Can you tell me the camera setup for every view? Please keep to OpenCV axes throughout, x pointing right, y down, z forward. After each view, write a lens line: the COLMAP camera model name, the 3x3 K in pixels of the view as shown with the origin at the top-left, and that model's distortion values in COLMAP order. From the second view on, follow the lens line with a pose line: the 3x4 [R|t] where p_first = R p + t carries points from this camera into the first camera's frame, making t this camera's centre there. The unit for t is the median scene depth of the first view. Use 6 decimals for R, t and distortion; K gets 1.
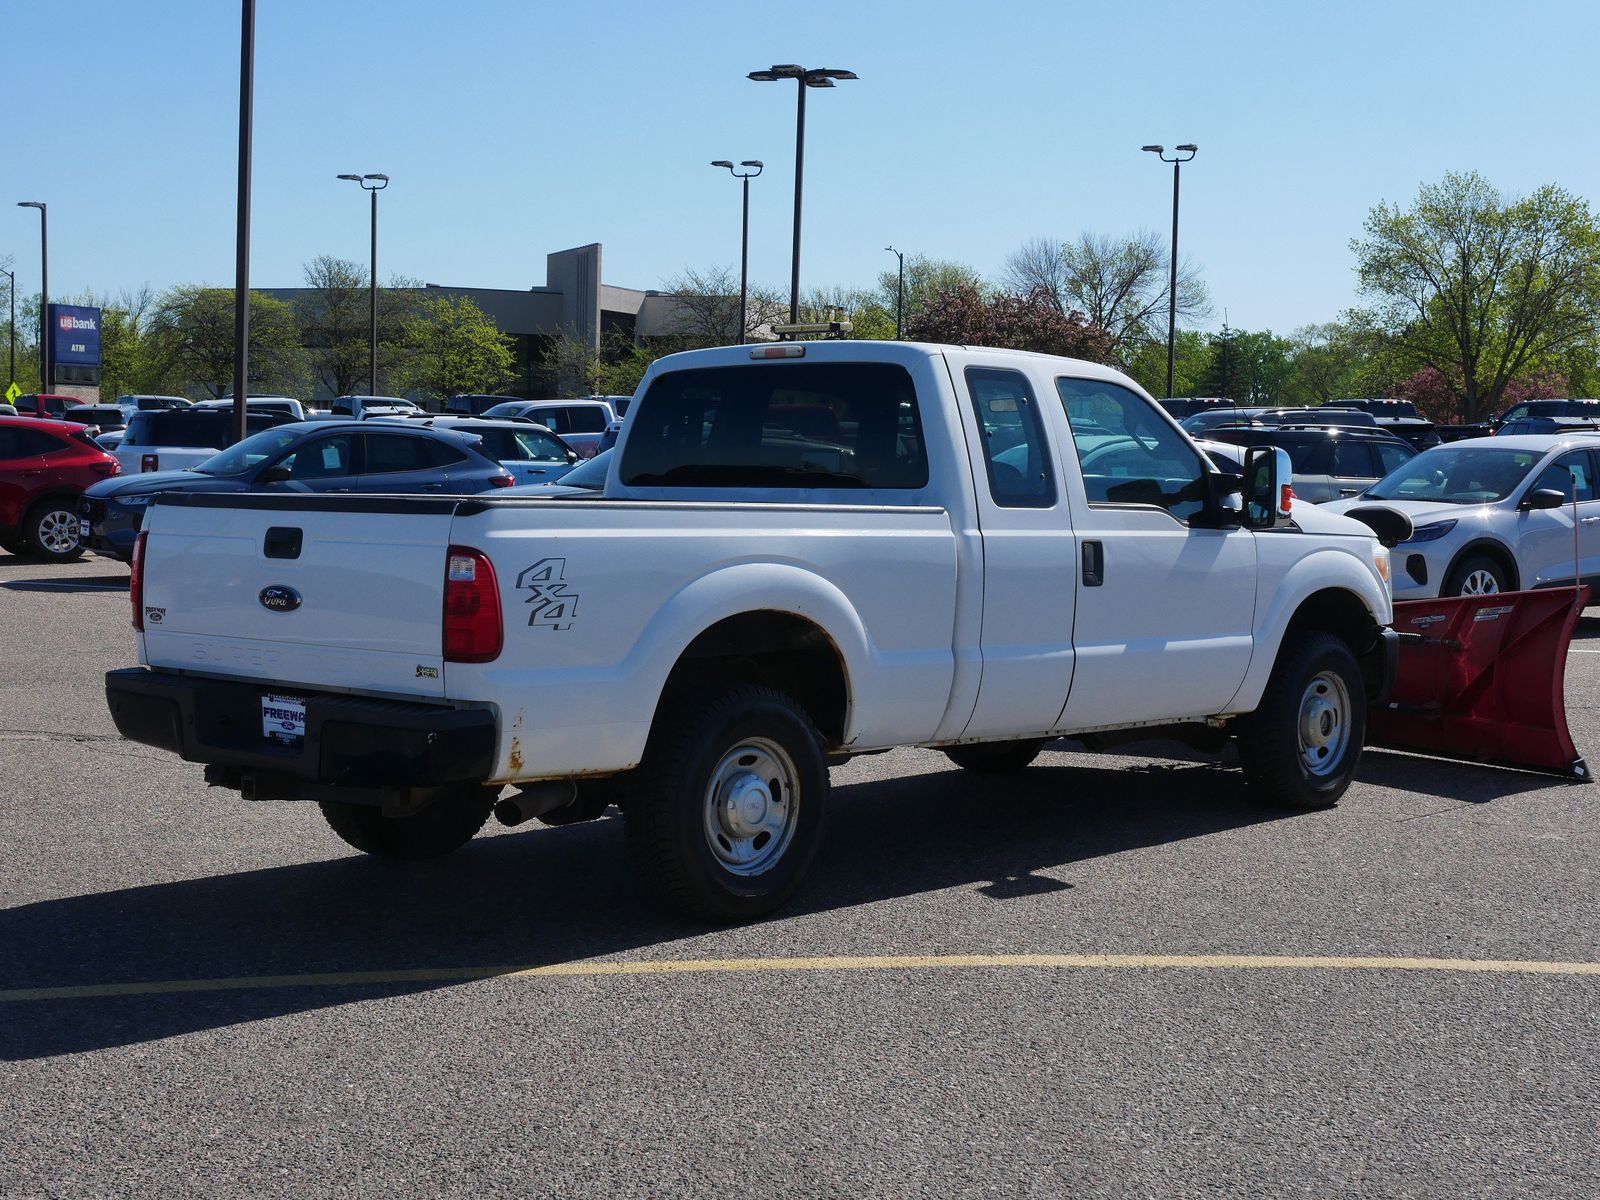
lens RADIAL K [[2401.6, 0, 800.0], [0, 2401.6, 600.0], [0, 0, 1]] dist [-0.005087, -0.017355]
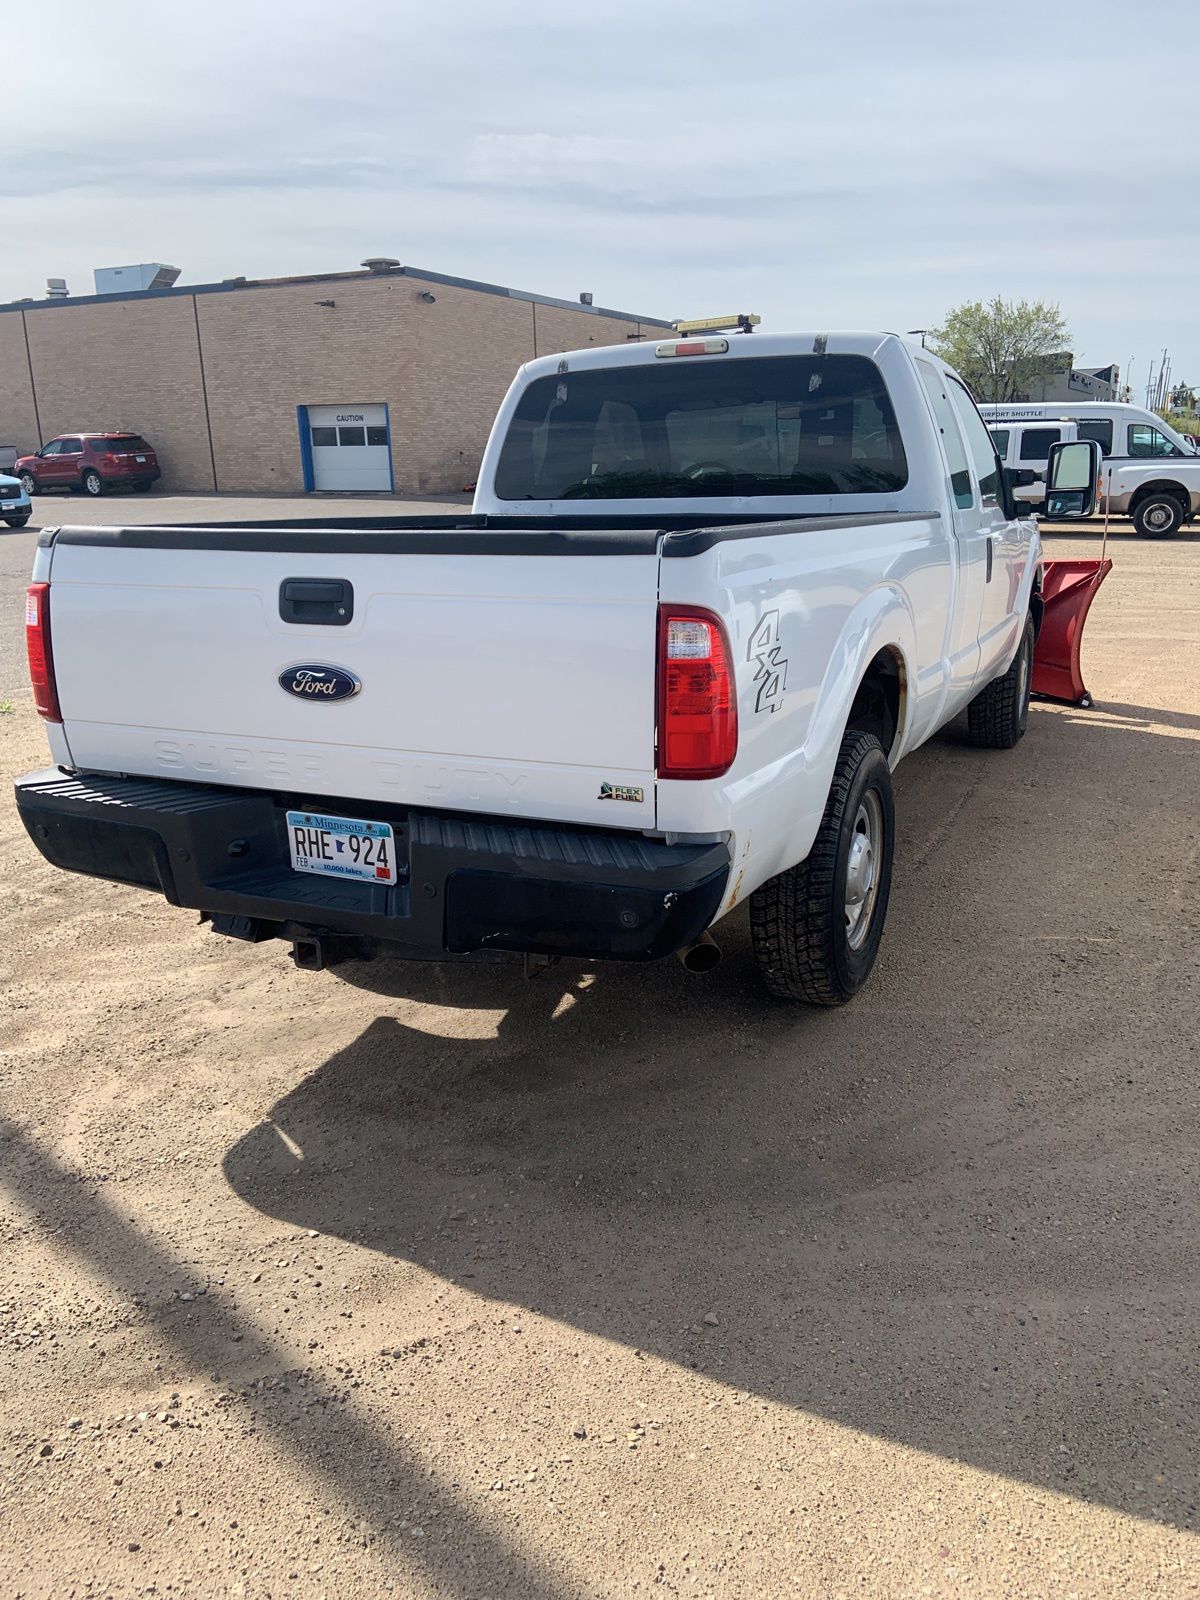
lens RADIAL K [[1230.7, 0, 600.0], [0, 1230.7, 800.0], [0, 0, 1]] dist [0.010813, 0.001349]
pose [[0.953967, -0.101990, 0.282036, -0.239937], [0.043271, 0.977368, 0.207075, -0.037419], [-0.296772, -0.185338, 0.936790, 0.625648]]
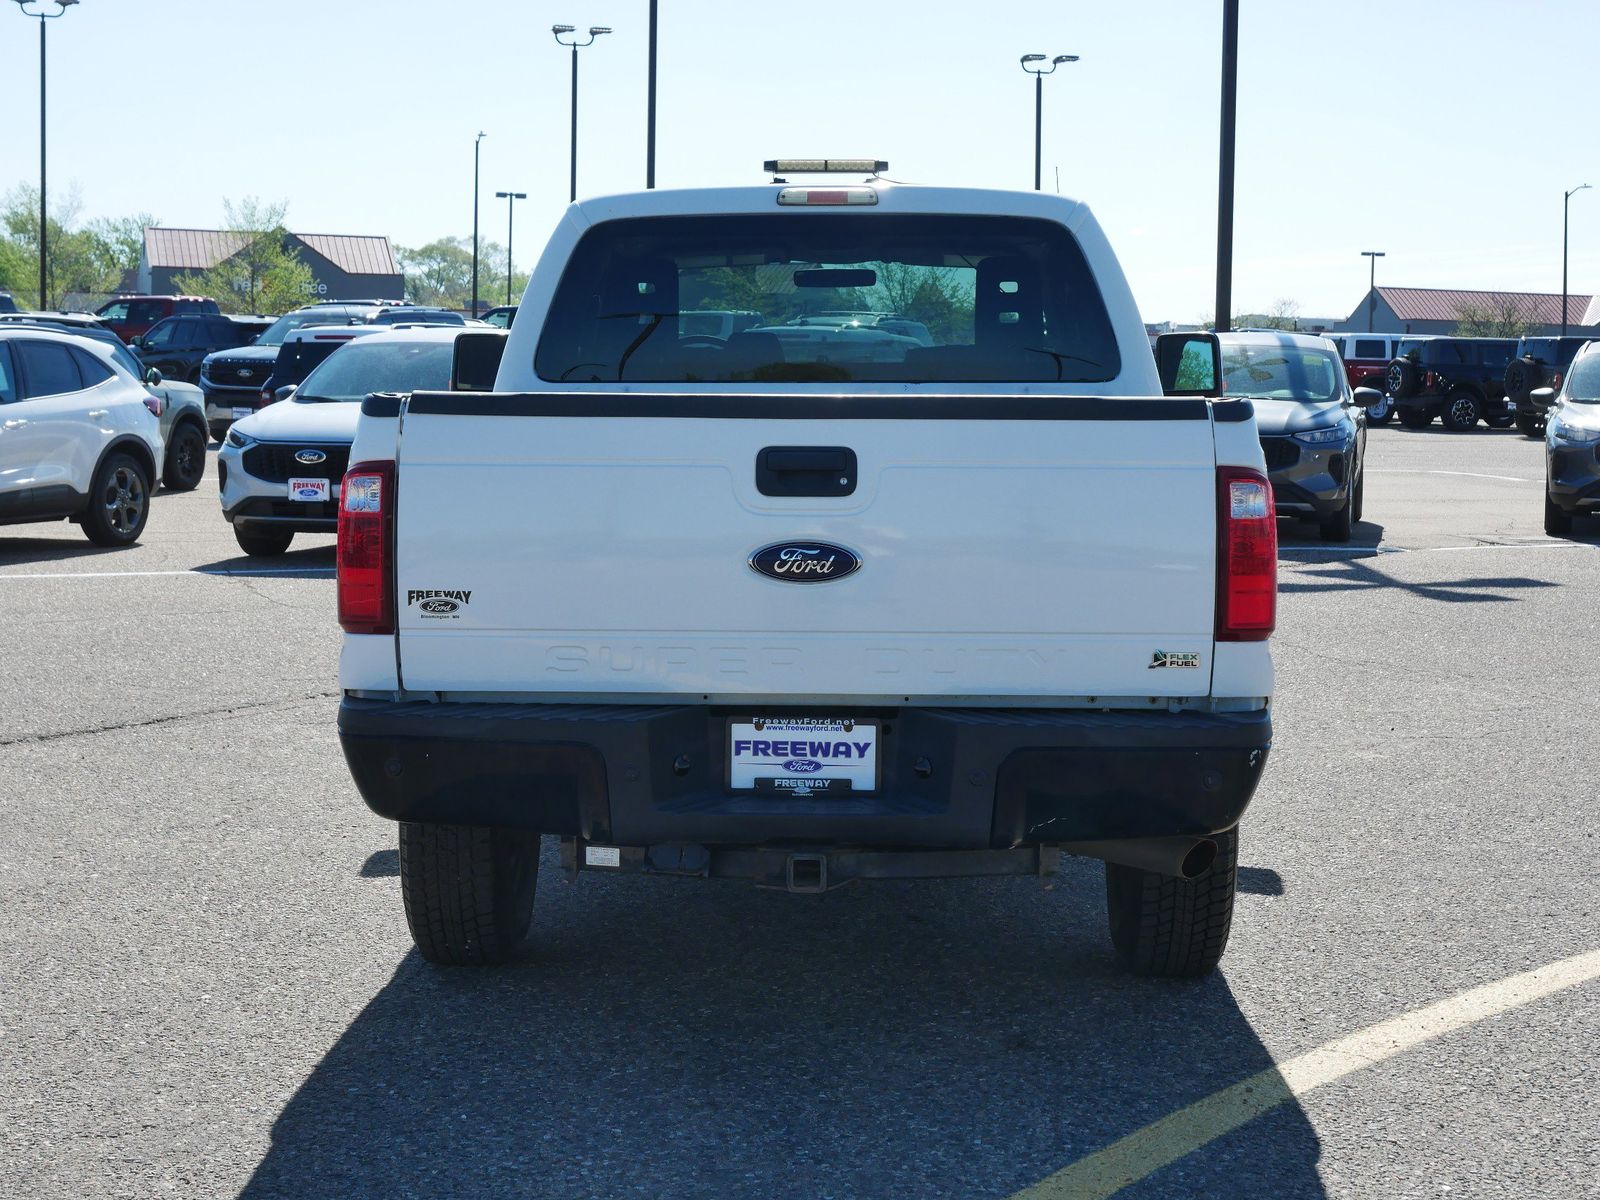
lens RADIAL K [[2620.7, 0, 800.0], [0, 2620.7, 600.0], [0, 0, 1]] dist [-0.026000, -0.091600]
pose [[0.756398, -0.057961, 0.651539, -0.648528], [0.037045, 0.998264, 0.045798, -0.021504], [-0.653062, -0.010506, 0.757232, 0.484183]]
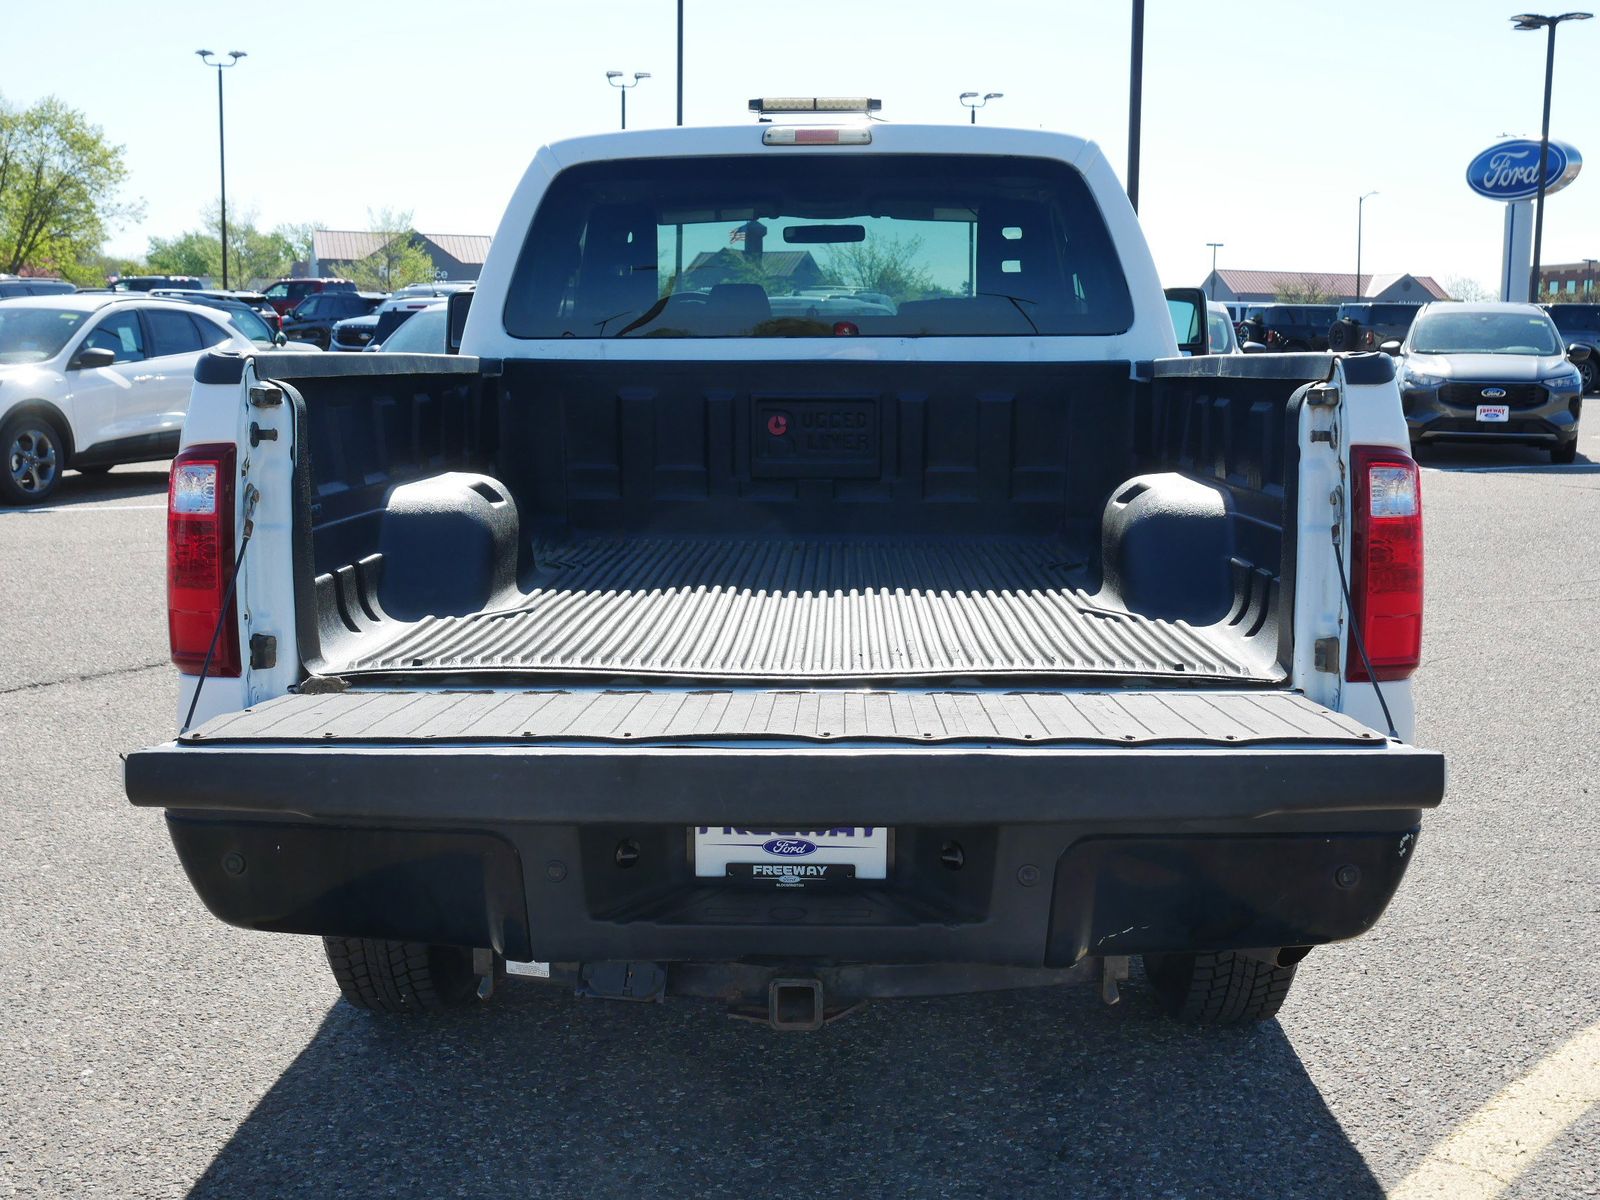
lens RADIAL K [[1876.3, 0, 800.0], [0, 1876.3, 600.0], [0, 0, 1]] dist [-0.003834, -0.007954]
pose [[0.754790, -0.097447, 0.648688, -0.440867], [0.042933, 0.994123, 0.099384, -0.031548], [-0.654560, -0.047164, 0.754538, 0.720576]]
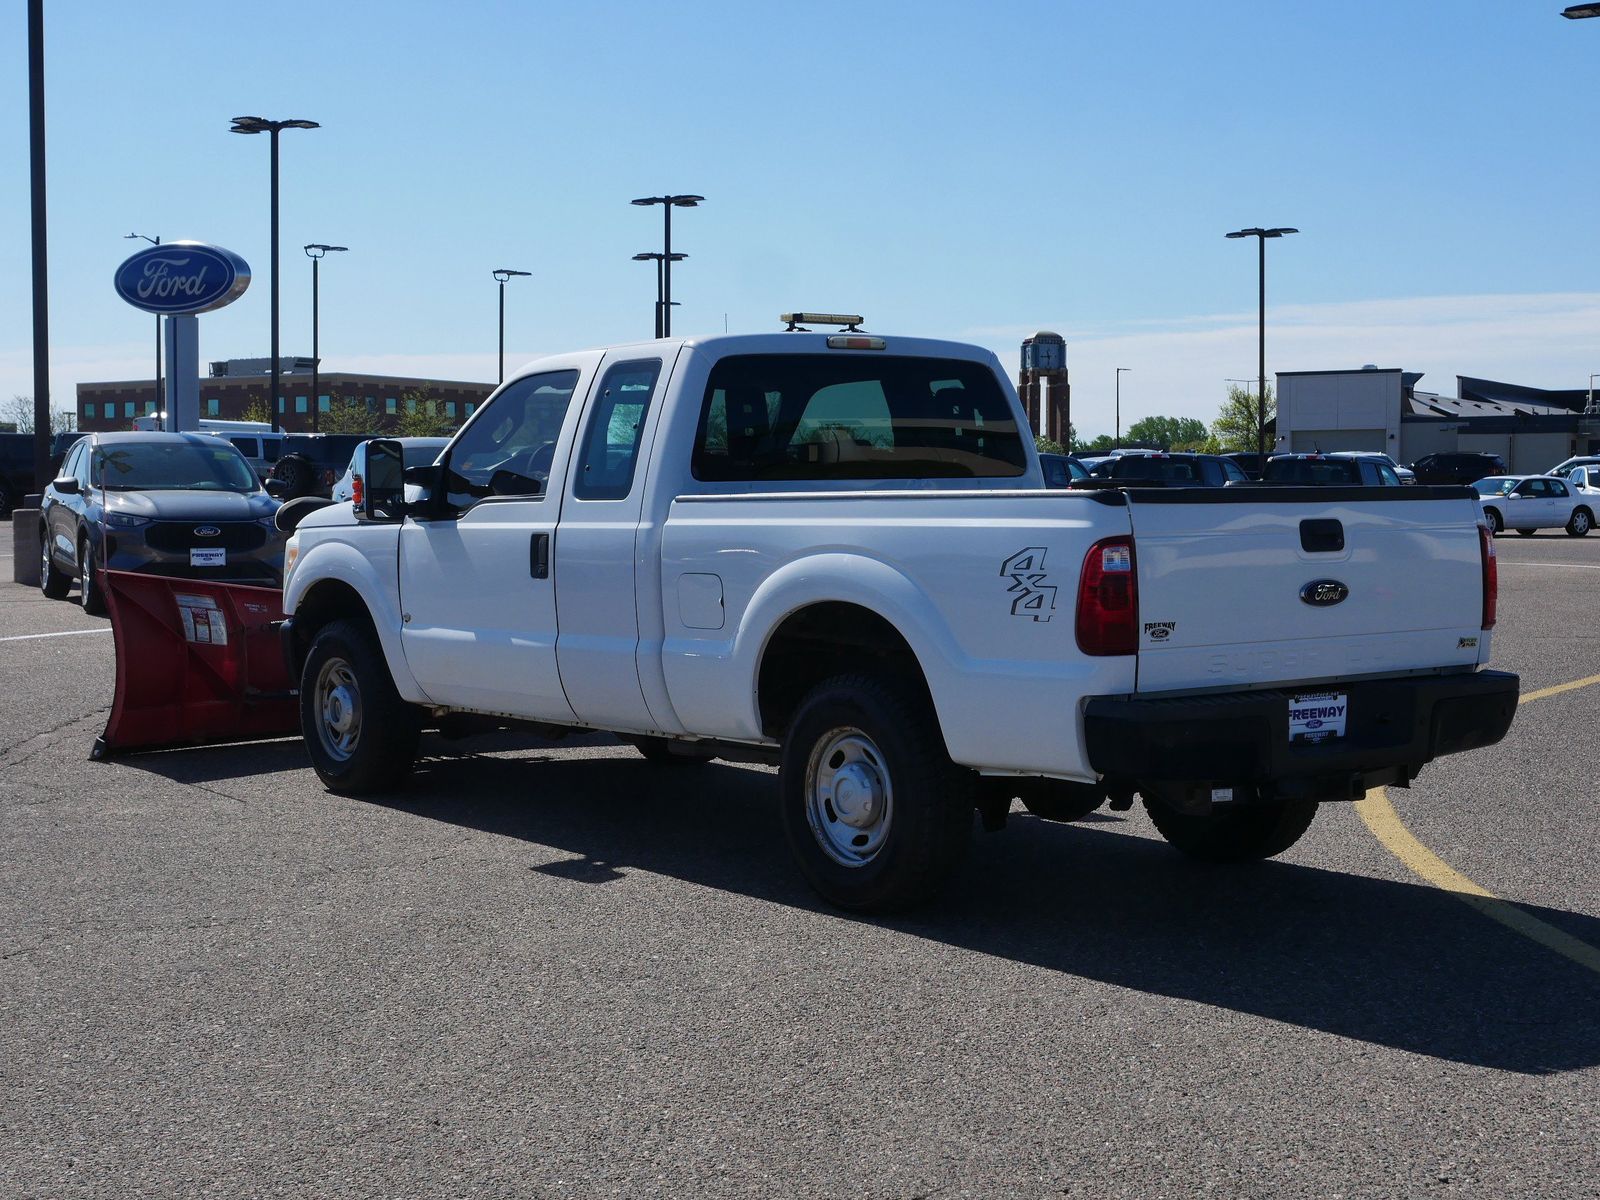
lens RADIAL K [[2401.6, 0, 800.0], [0, 2401.6, 600.0], [0, 0, 1]] dist [-0.005087, -0.017355]
pose [[0.179496, -0.061460, 0.981837, -1.191944], [0.061045, 0.996819, 0.051238, -0.059647], [-0.981863, 0.050739, 0.182677, 1.017455]]
